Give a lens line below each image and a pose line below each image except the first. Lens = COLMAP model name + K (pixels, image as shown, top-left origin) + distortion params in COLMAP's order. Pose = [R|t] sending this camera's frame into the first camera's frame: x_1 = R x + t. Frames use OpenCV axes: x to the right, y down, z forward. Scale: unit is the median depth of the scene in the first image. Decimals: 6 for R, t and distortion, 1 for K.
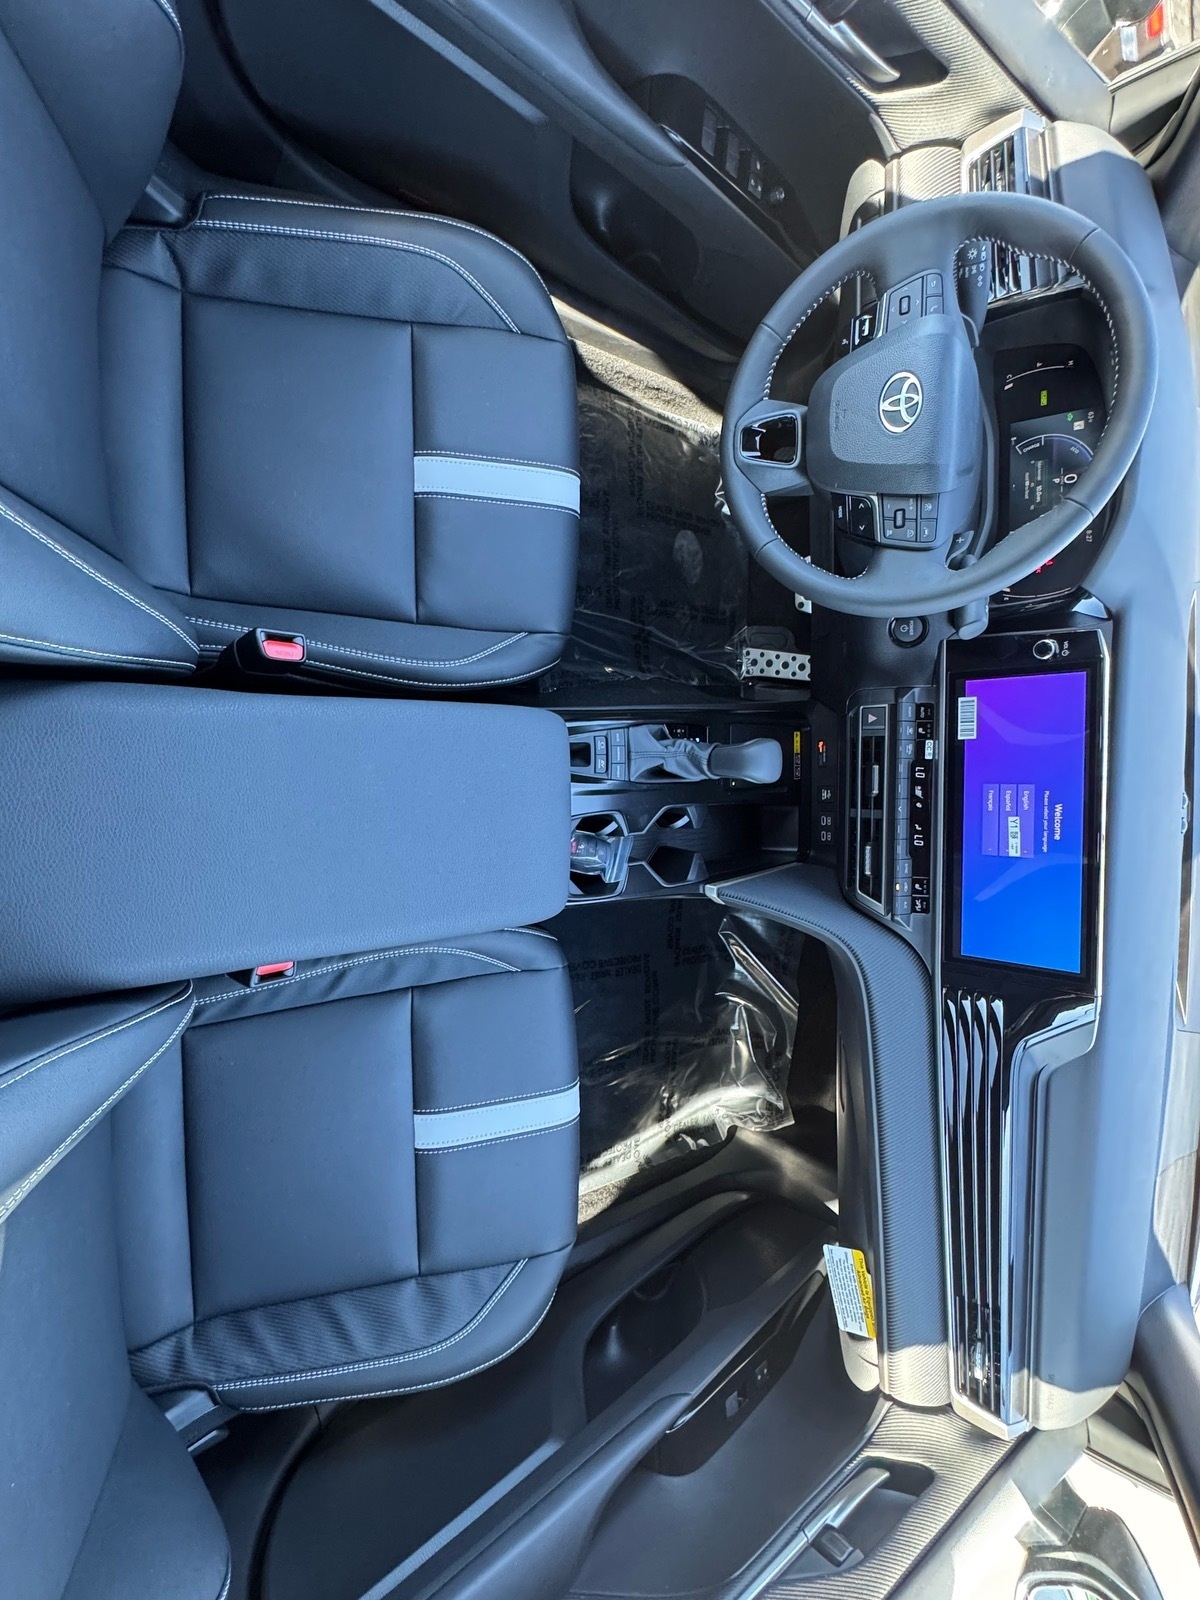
lens RADIAL K [[758.3, 0, 599.6], [0, 758.3, 789.7], [0, 0, 1]] dist [-0.001471, -0.000365]
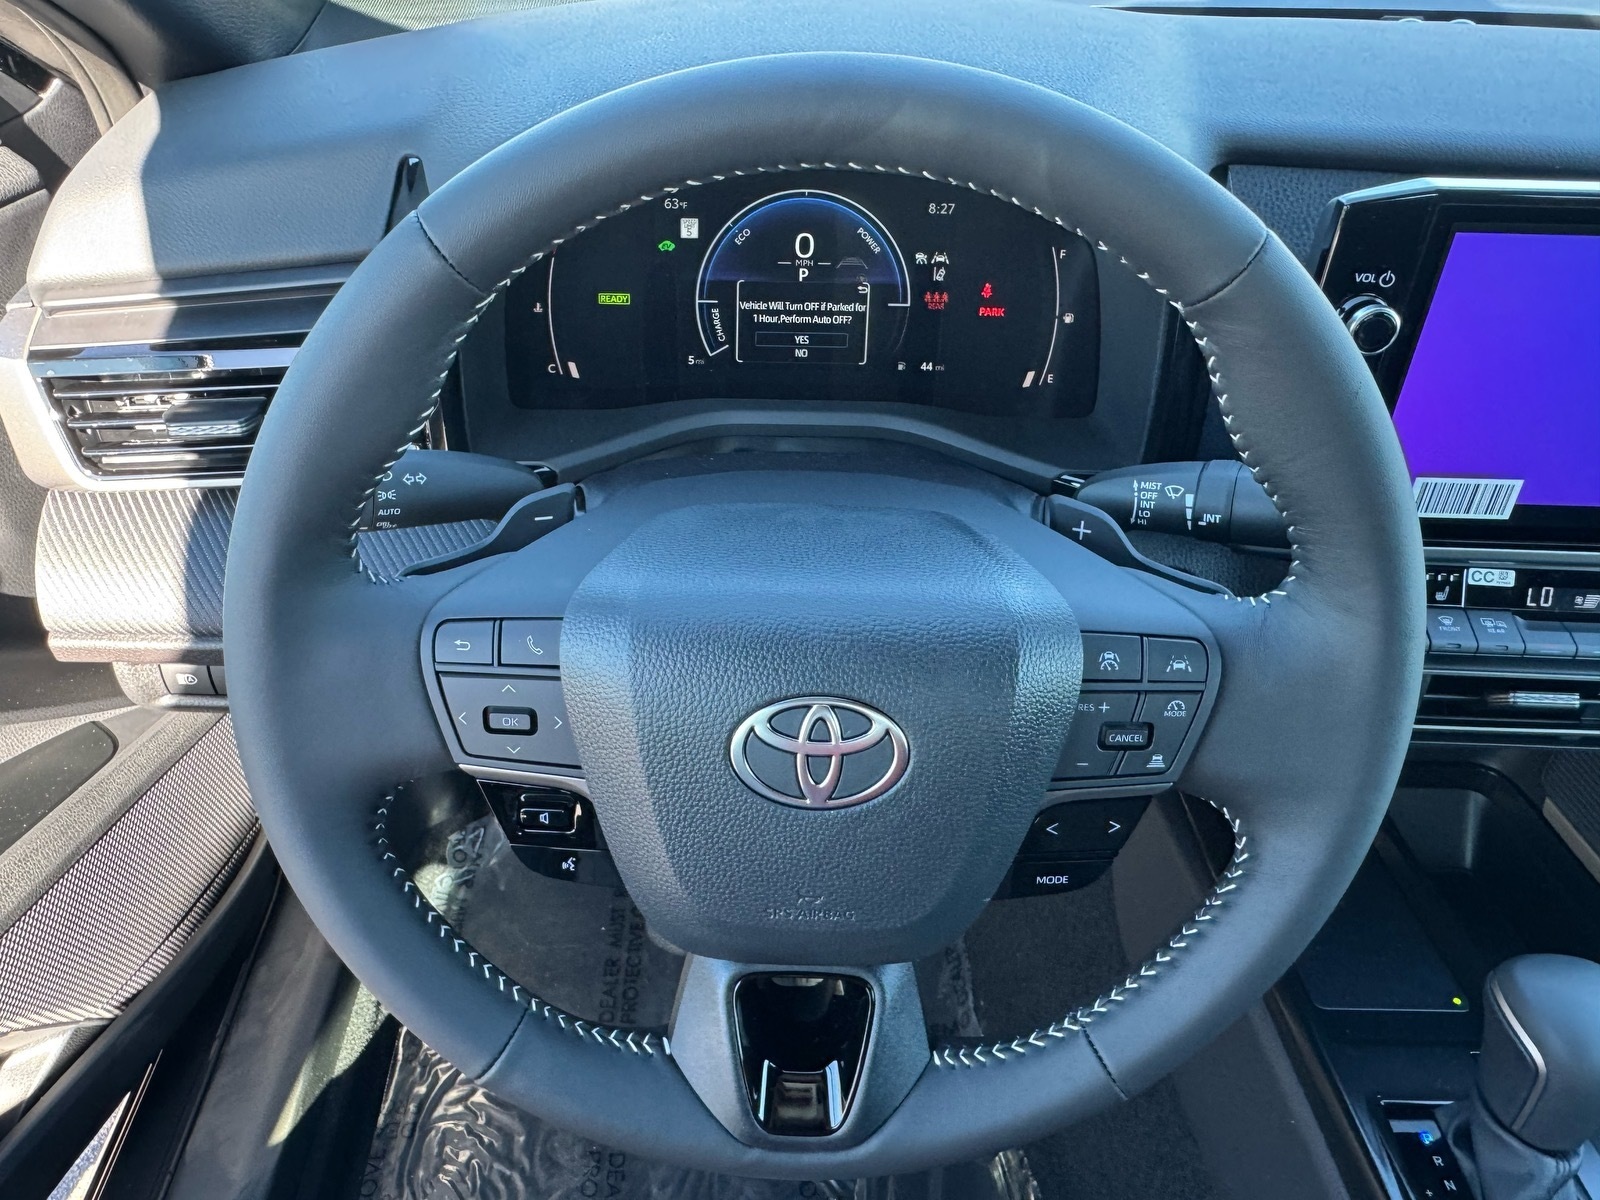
lens RADIAL K [[1111.5, 0, 736.0], [0, 1111.5, 612.8], [0, 0, 1]] dist [-0.004209, 0.003902]
pose [[0.029028, -0.980610, 0.193807, 0.287654], [0.998924, 0.021443, -0.041120, -0.423063], [0.036167, 0.194792, 0.980178, 0.408975]]
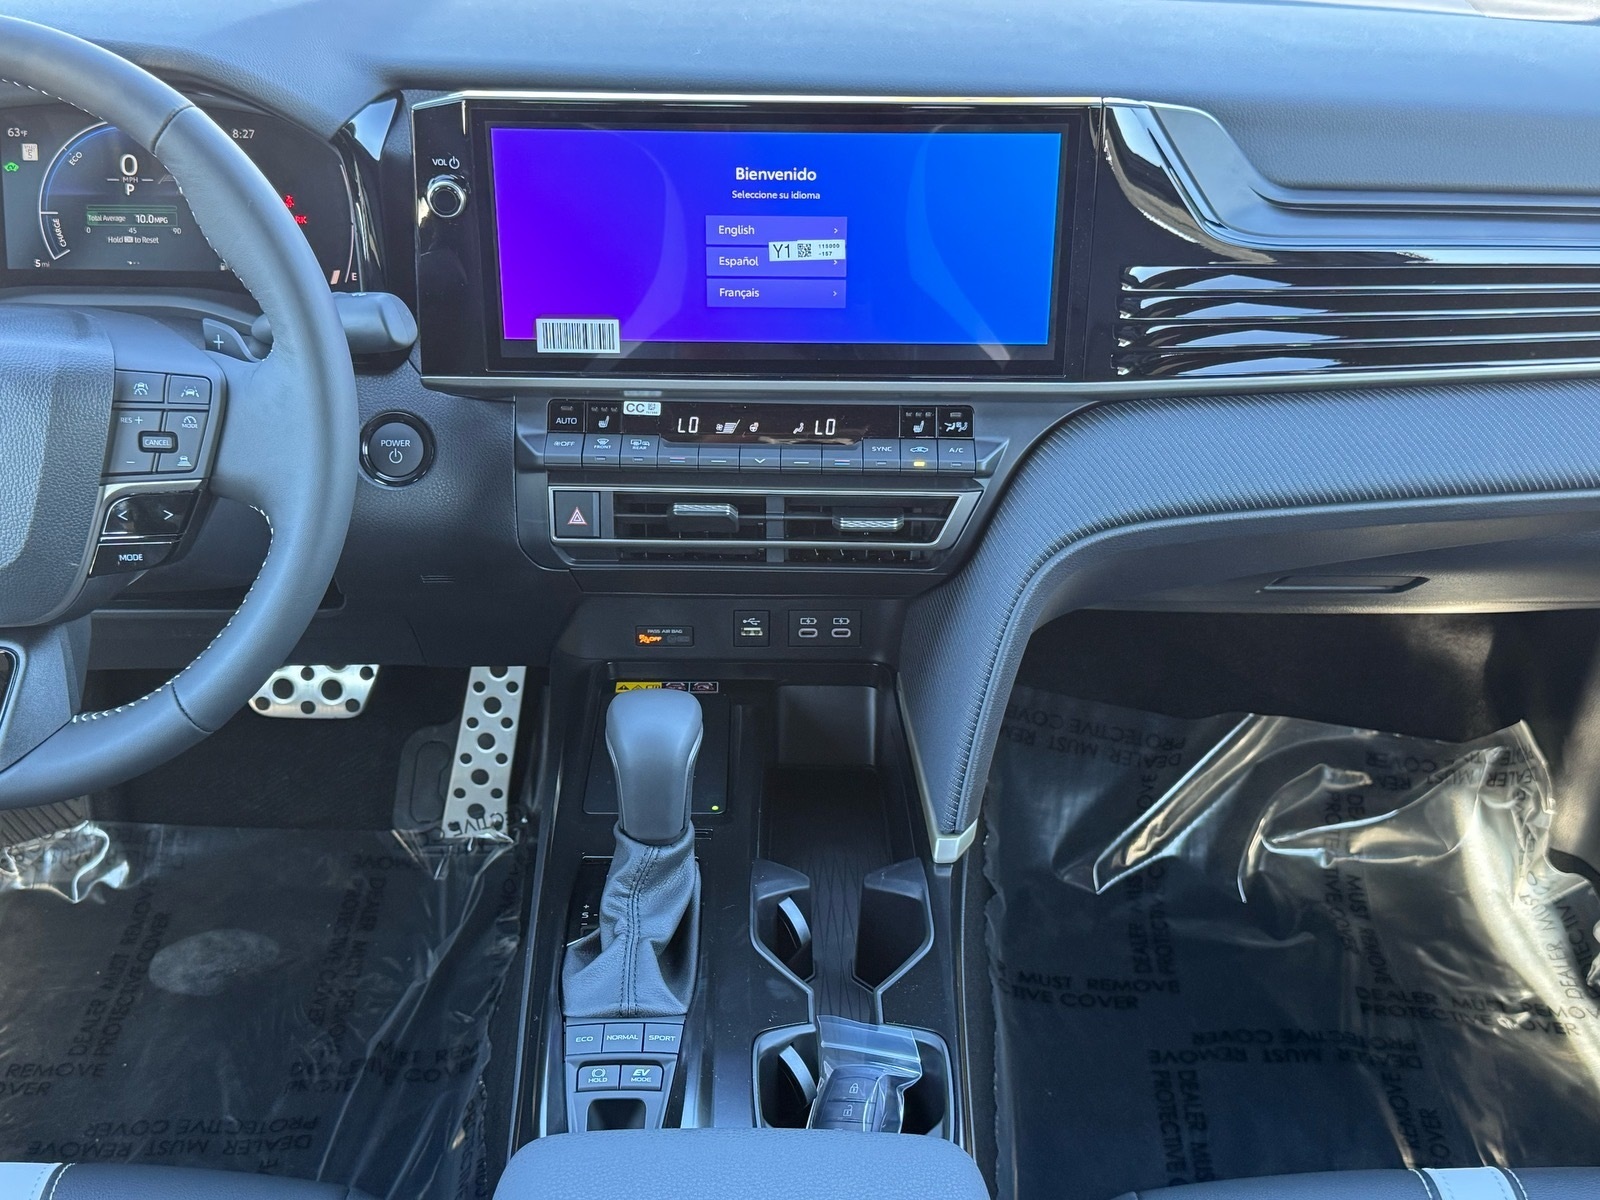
lens RADIAL K [[1872.3, 0, 799.0], [0, 1872.3, 606.3], [0, 0, 1]] dist [0.104278, 0.000000]
pose [[0.004420, -0.934465, 0.356027, -0.123553], [0.999709, -0.004319, -0.023746, 0.078092], [0.023728, 0.356028, 0.934174, -0.100398]]
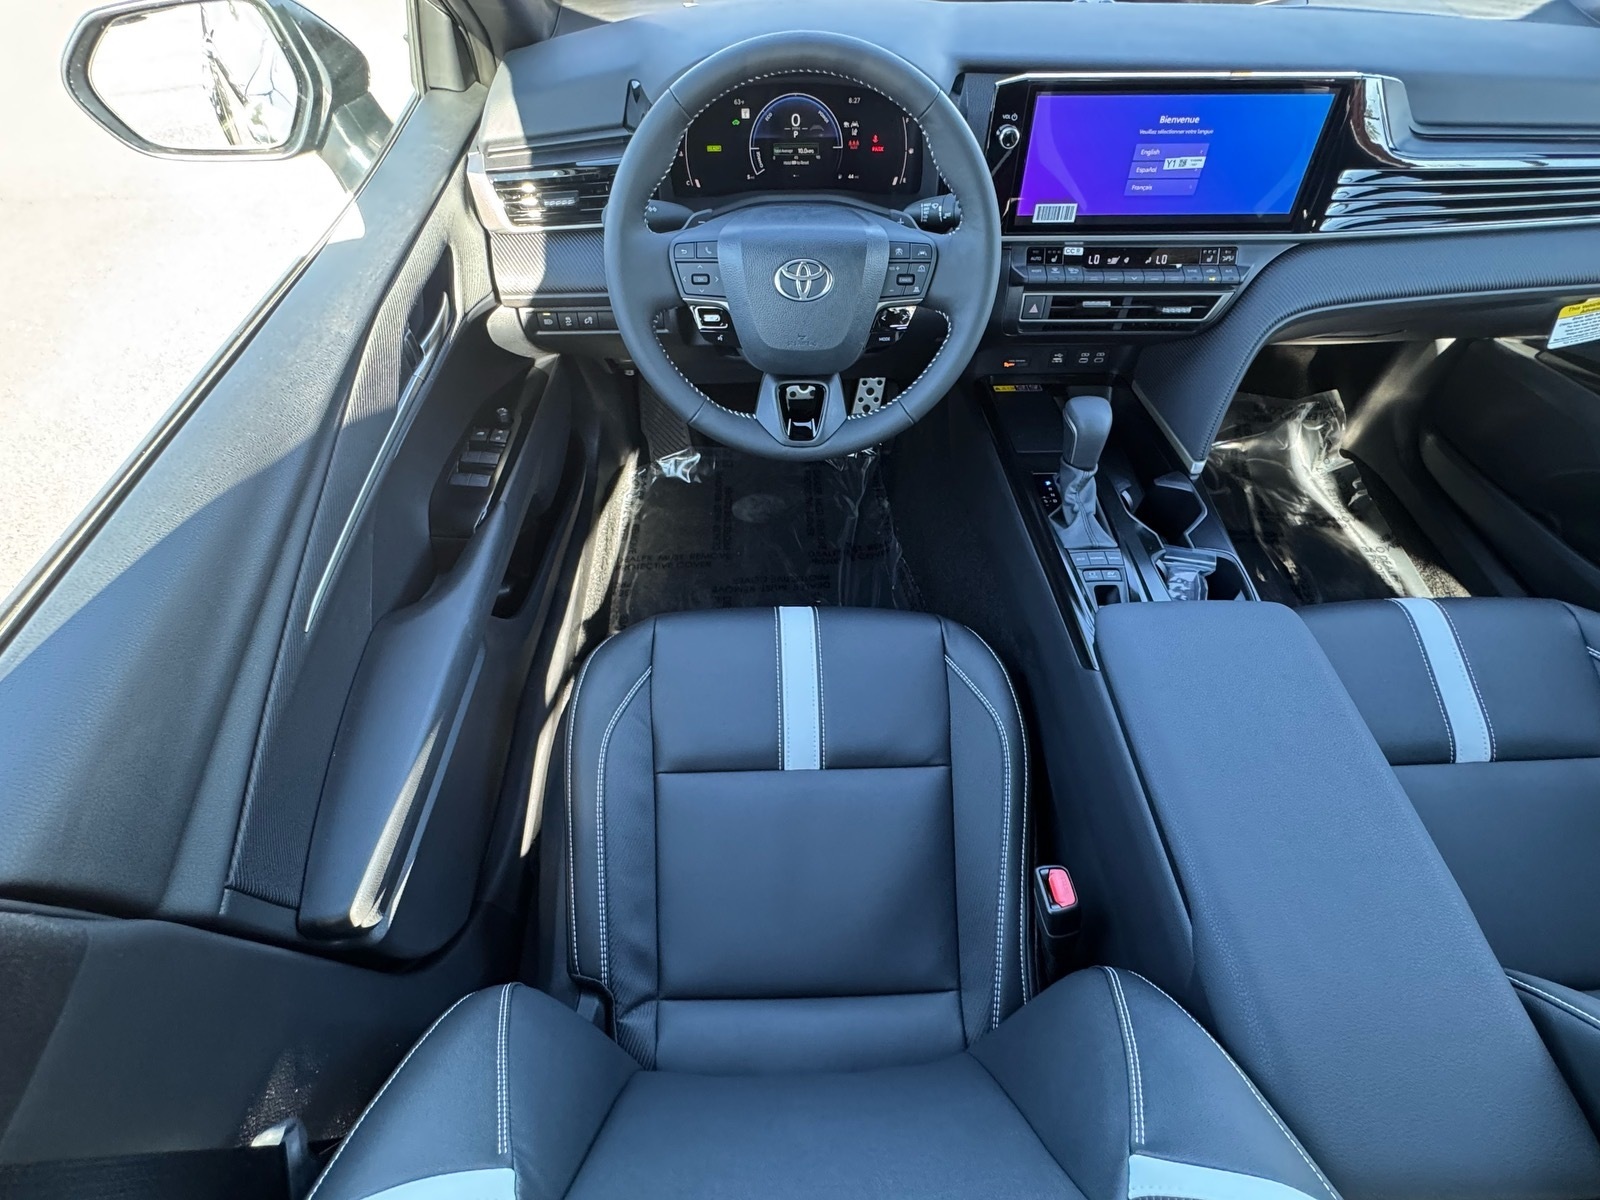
lens RADIAL K [[792.2, 0, 784.5], [0, 792.2, 601.7], [0, 0, 1]] dist [-0.002095, -0.000082]
pose [[-0.014162, -0.999623, 0.023516, -0.048753], [0.999634, -0.014697, -0.022733, -0.414525], [0.023070, 0.023185, 0.999465, -0.046377]]
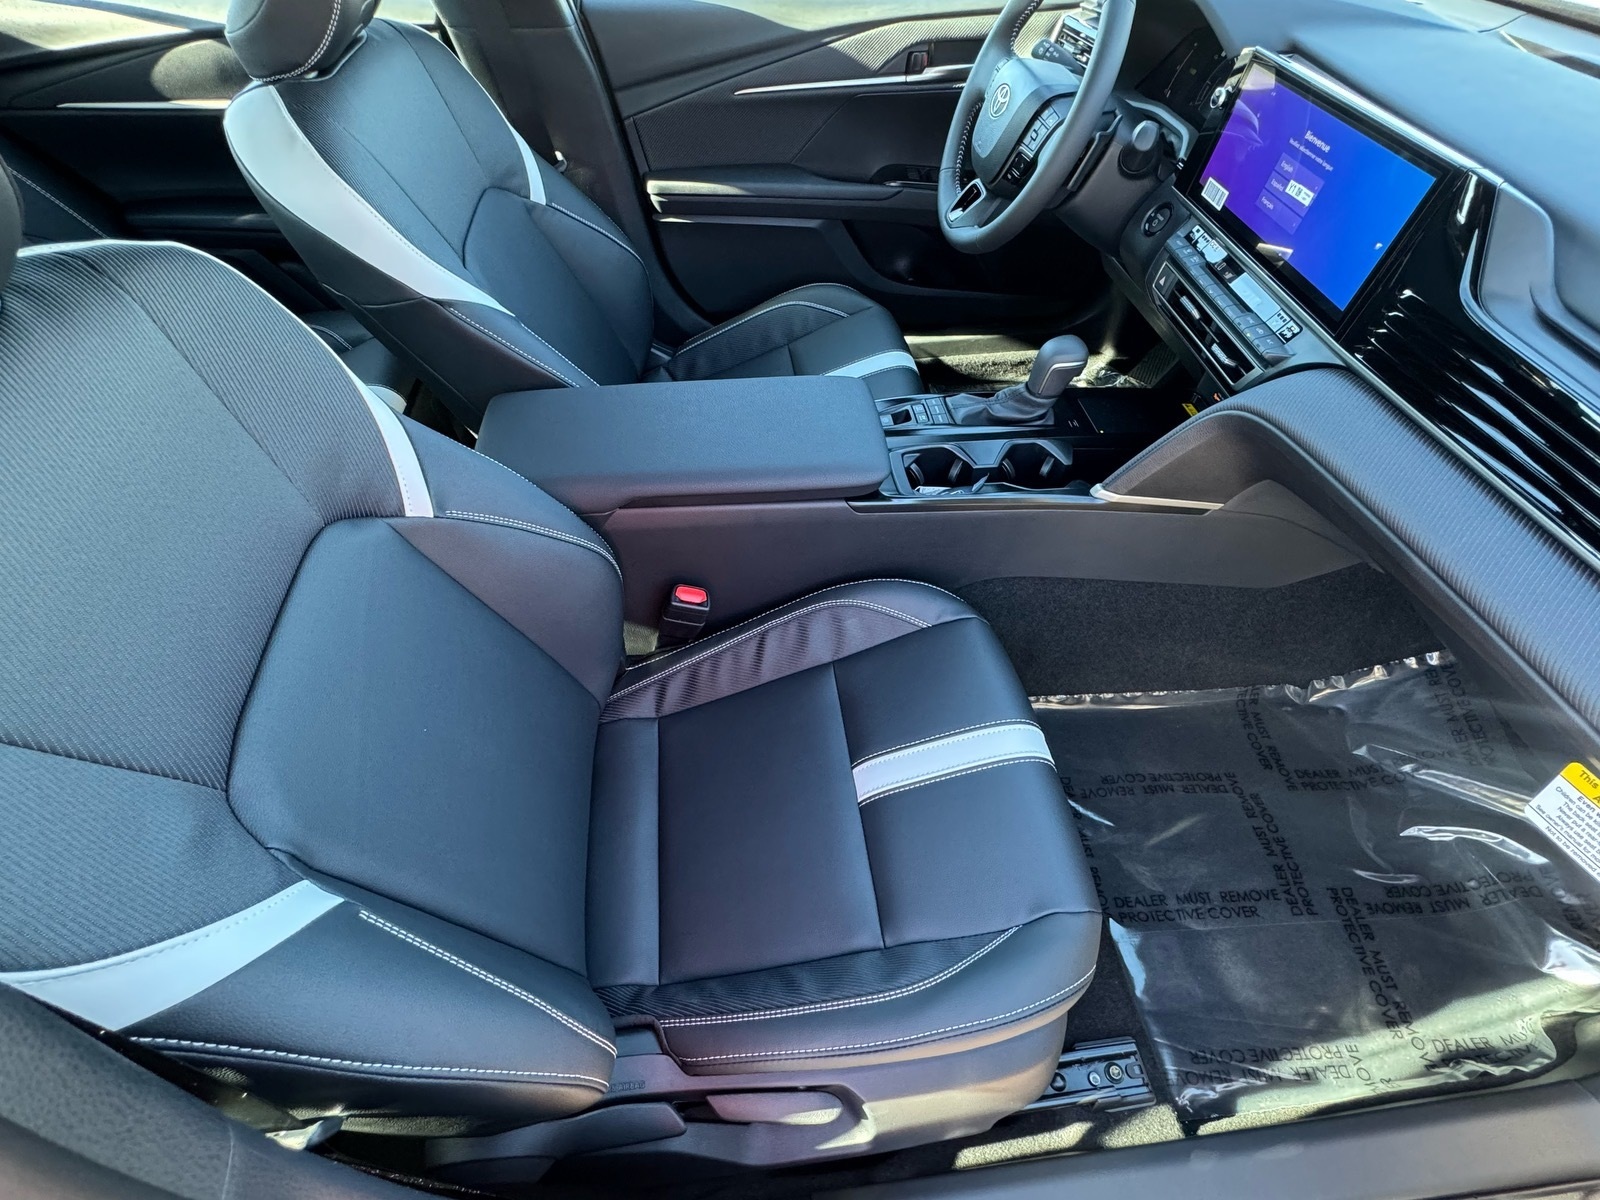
lens RADIAL K [[758.3, 0, 796.8], [0, 758.3, 602.7], [0, 0, 1]] dist [-0.001471, -0.000365]
pose [[0.772435, -0.468331, -0.428964, 0.214309], [0.073578, 0.736877, -0.672011, 0.918847], [0.630817, 0.487523, 0.603648, 0.272136]]
